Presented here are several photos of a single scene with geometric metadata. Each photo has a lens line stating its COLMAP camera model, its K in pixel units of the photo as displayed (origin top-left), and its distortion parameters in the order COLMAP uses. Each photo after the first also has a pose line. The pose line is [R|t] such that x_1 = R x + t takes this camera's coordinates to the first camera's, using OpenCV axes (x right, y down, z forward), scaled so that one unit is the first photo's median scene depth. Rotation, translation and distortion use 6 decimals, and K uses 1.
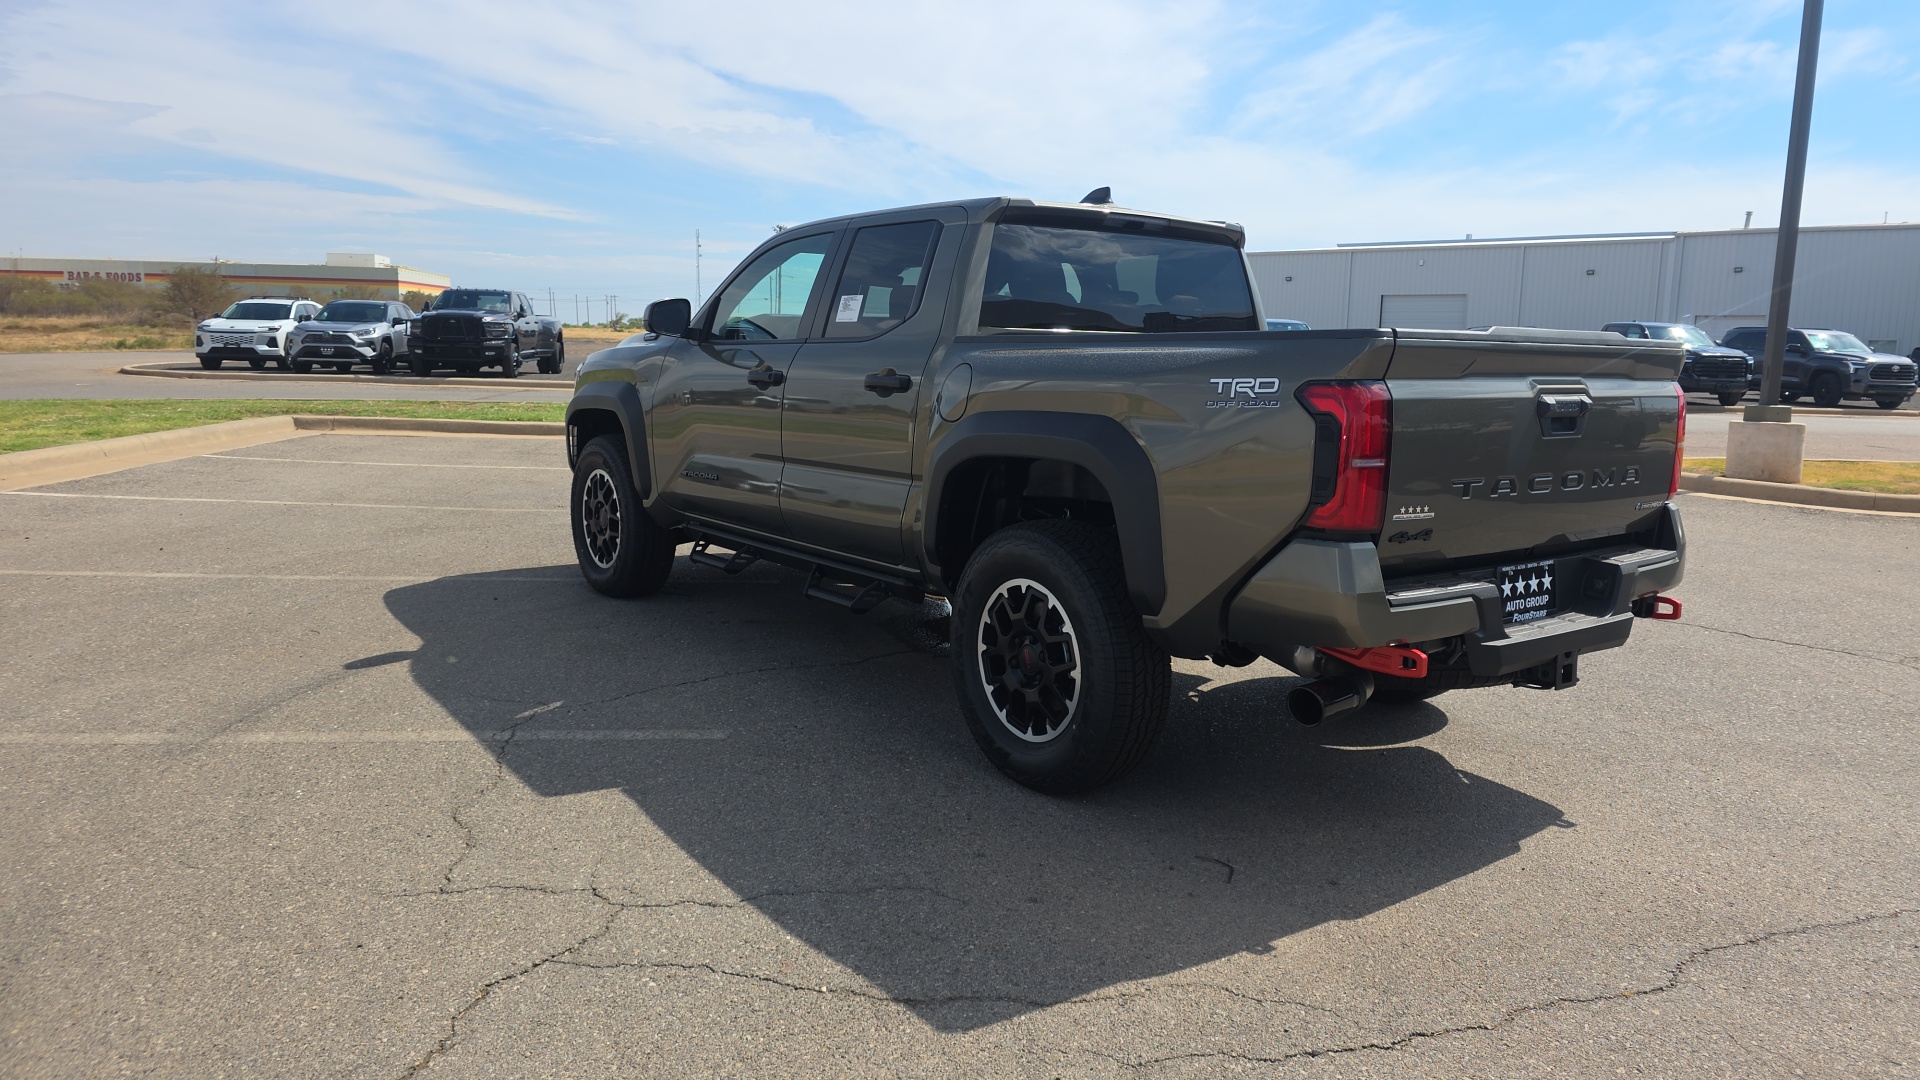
lens RADIAL K [[1289.9, 0, 961.5], [0, 1289.9, 547.8], [0, 0, 1]] dist [0.067114, -0.073087]
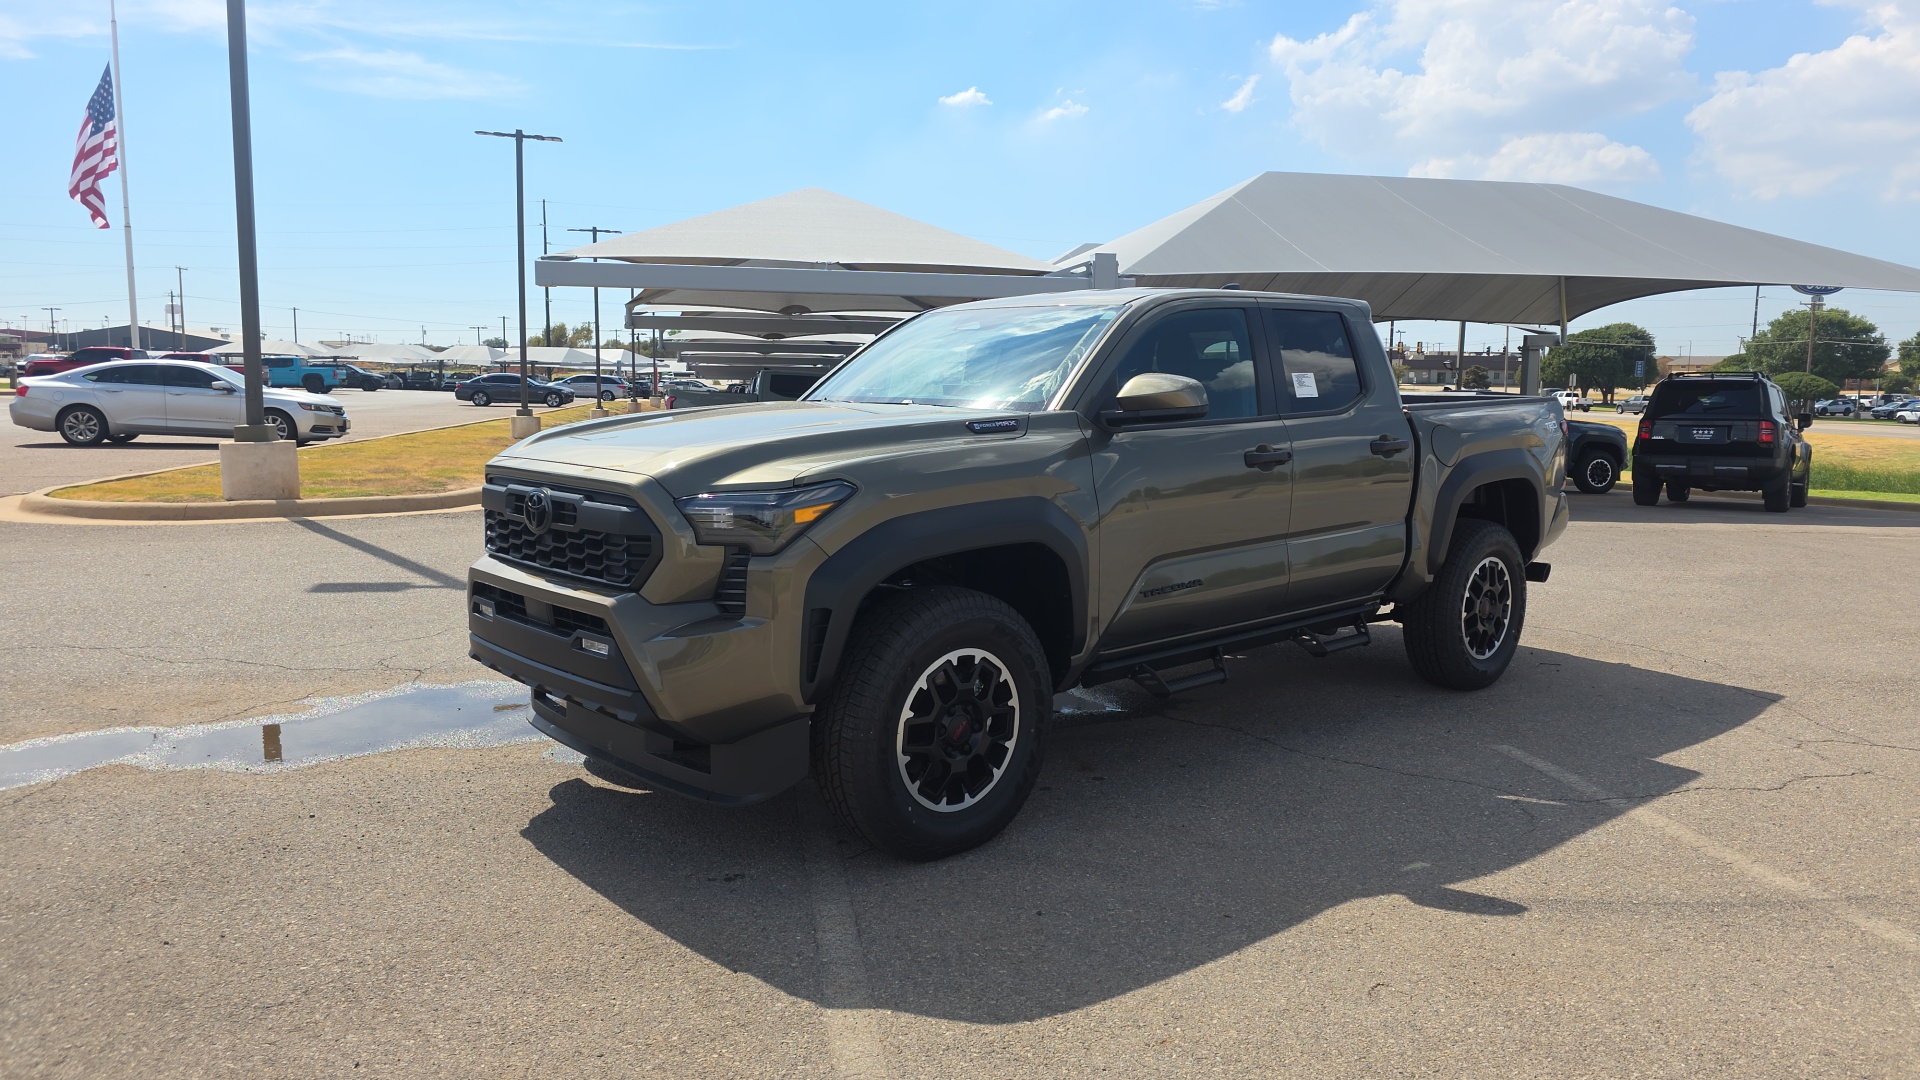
lens RADIAL K [[1289.9, 0, 961.5], [0, 1289.9, 547.8], [0, 0, 1]] dist [0.067114, -0.073087]
pose [[-0.090813, -0.159972, 0.982935, -1.512779], [0.146885, 0.974067, 0.172099, -0.372633], [-0.984976, 0.160008, -0.064960, 1.772565]]
